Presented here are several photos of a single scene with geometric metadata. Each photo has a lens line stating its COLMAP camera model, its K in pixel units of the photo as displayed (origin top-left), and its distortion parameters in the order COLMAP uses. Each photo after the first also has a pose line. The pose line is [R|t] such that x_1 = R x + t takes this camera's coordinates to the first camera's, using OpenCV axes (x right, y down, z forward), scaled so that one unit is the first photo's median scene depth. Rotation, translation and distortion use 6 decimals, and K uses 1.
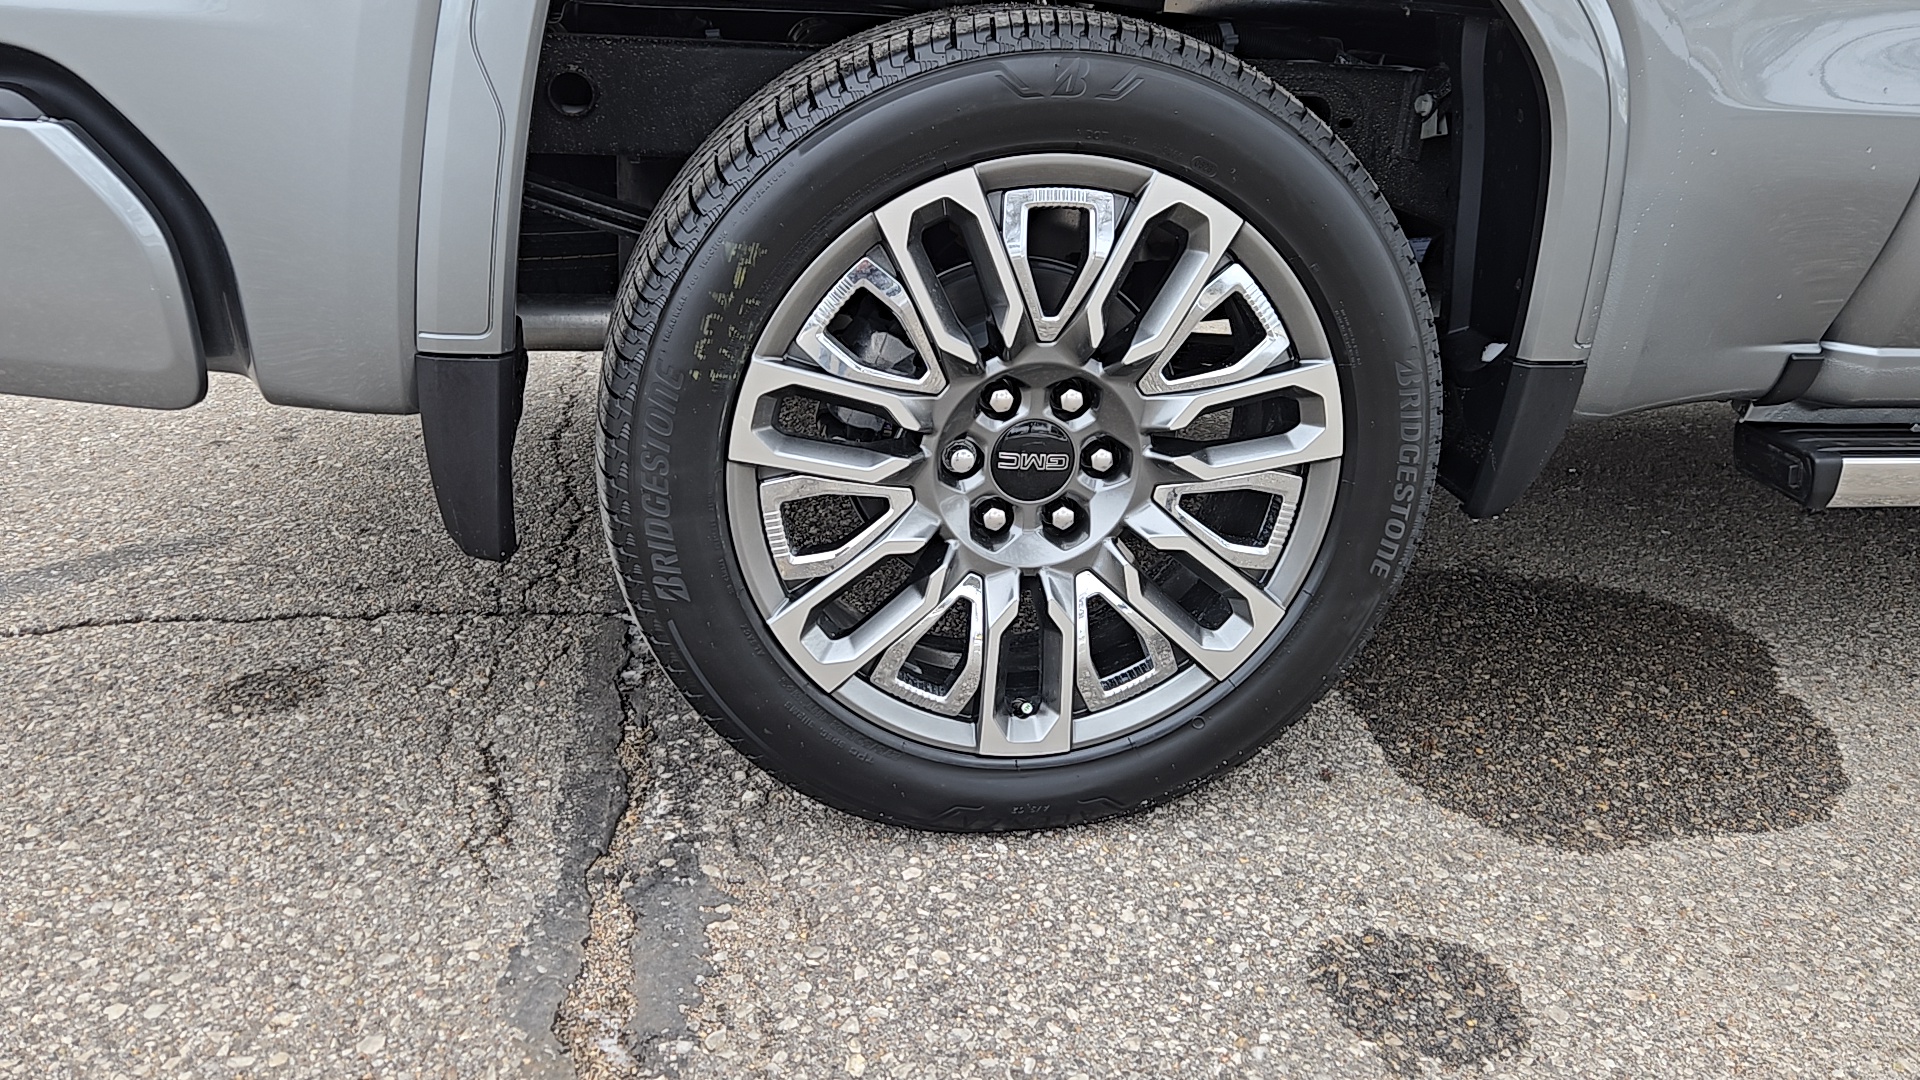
lens RADIAL K [[1556.7, 0, 960.0], [0, 1556.7, 540.0], [0, 0, 1]] dist [0.021638, -0.004833]
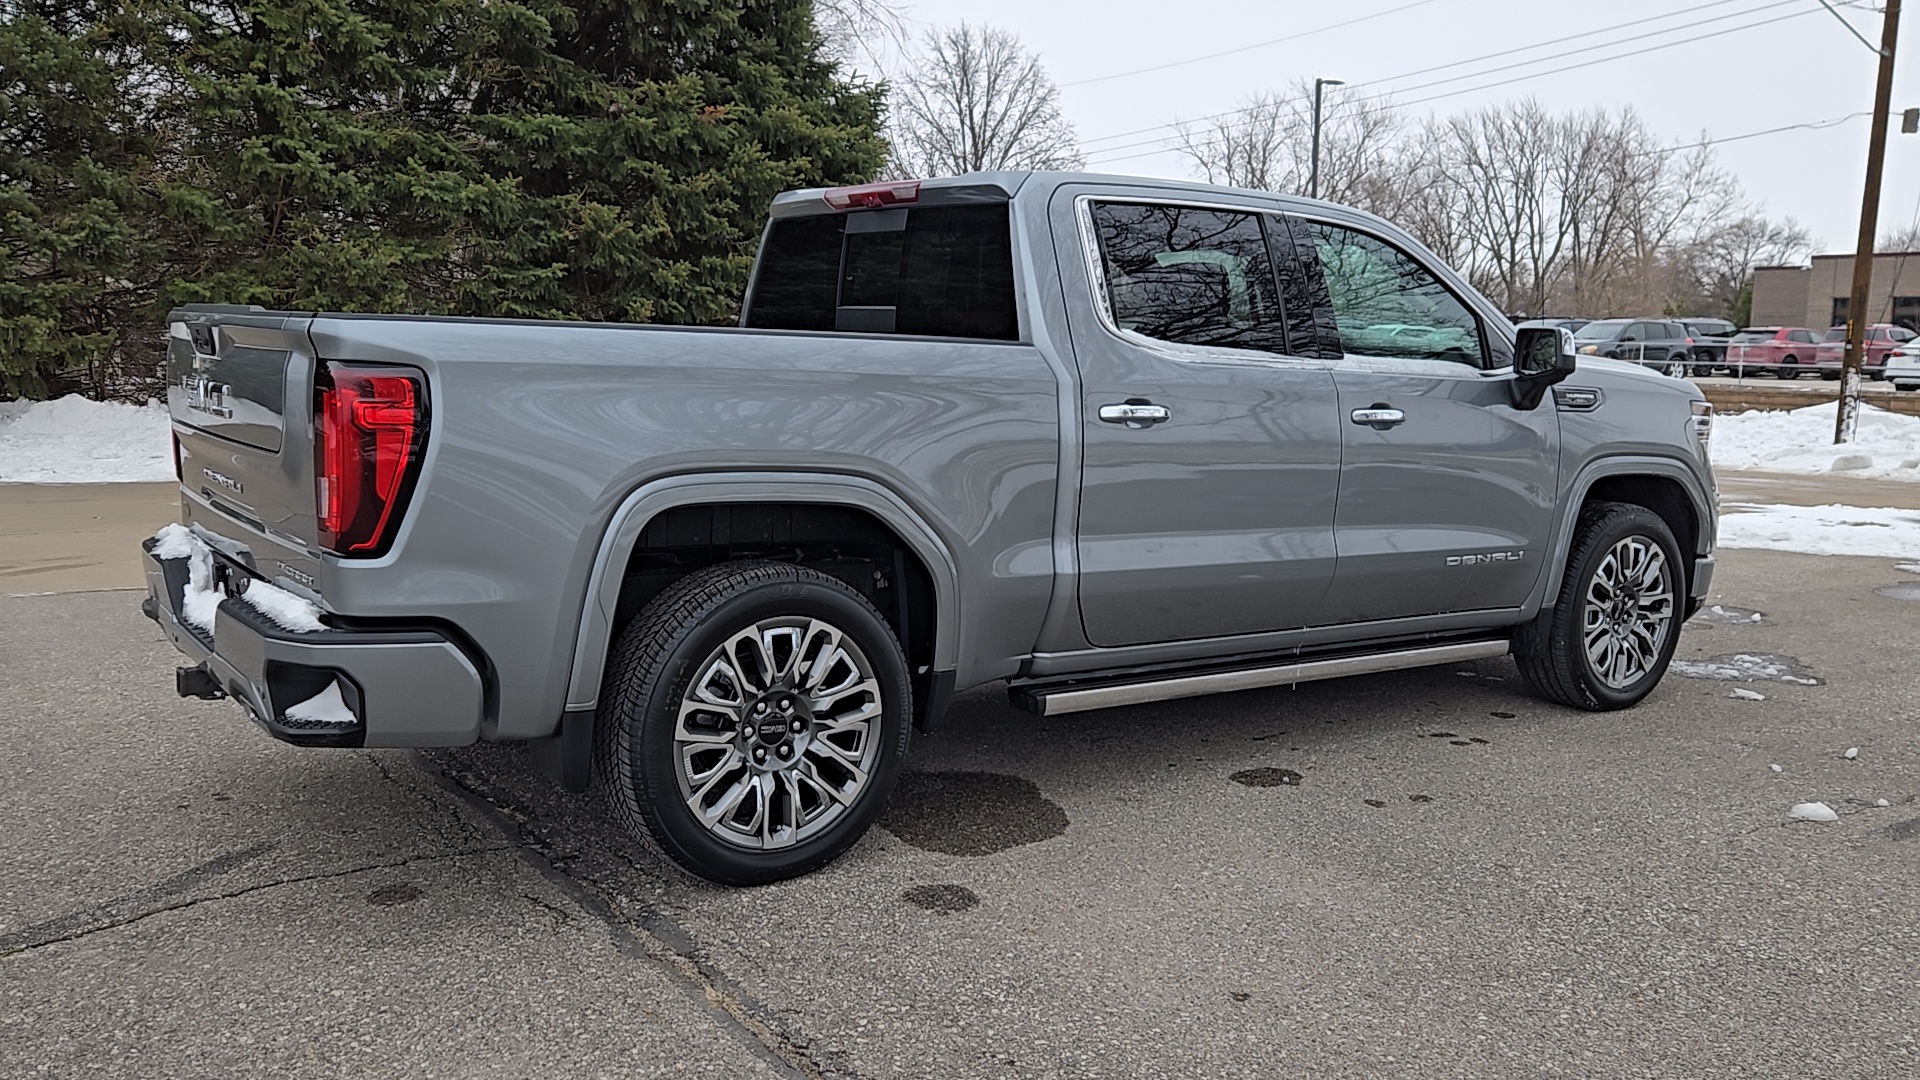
lens RADIAL K [[1602.0, 0, 953.3], [0, 1602.0, 534.0], [0, 0, 1]] dist [0.020054, -0.003097]
pose [[0.902088, -0.066545, 0.426392, -0.808989], [0.155702, 0.971678, -0.177762, 0.157365], [-0.402486, 0.226747, 0.886900, -1.587966]]
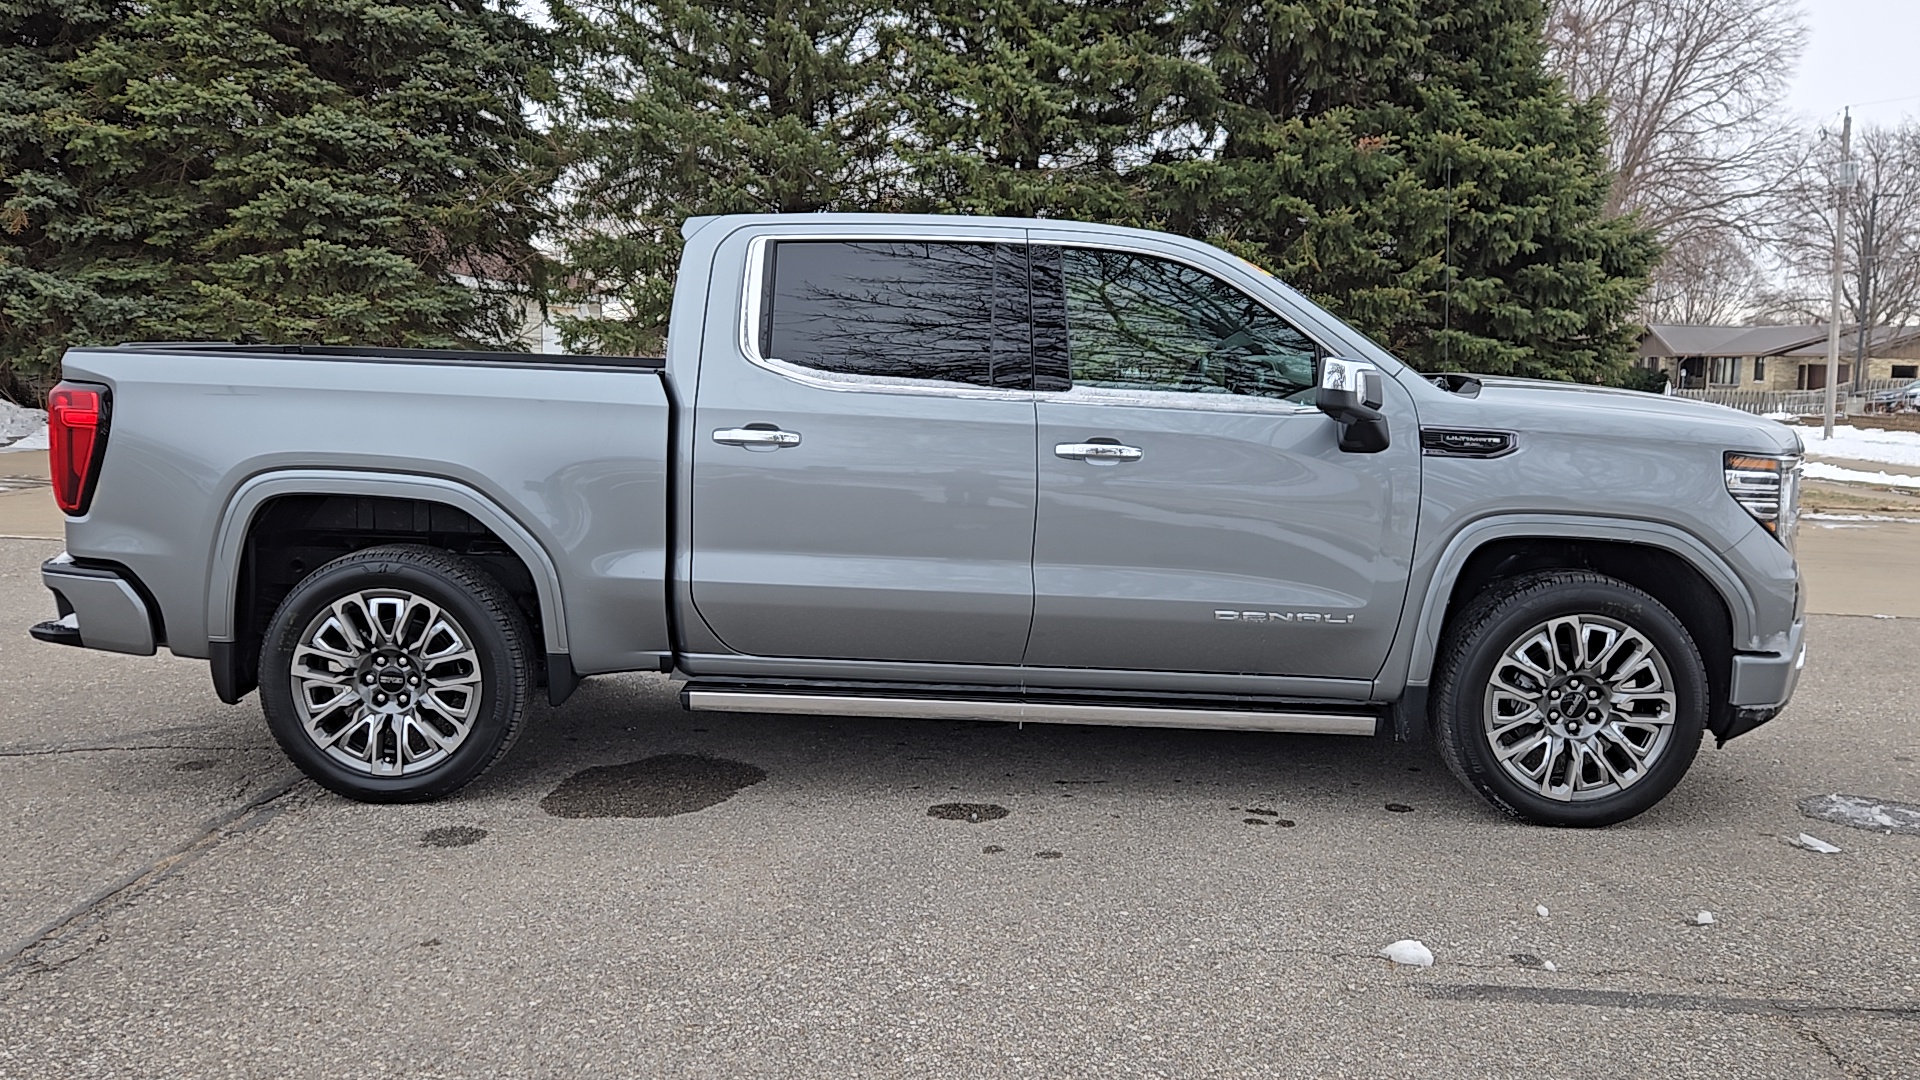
lens RADIAL K [[1602.0, 0, 953.3], [0, 1602.0, 534.0], [0, 0, 1]] dist [0.020054, -0.003097]
pose [[0.984226, 0.007115, -0.176775, 1.794062], [-0.048880, 0.971234, -0.233057, 0.378022], [0.170031, 0.238021, 0.956261, -2.078133]]
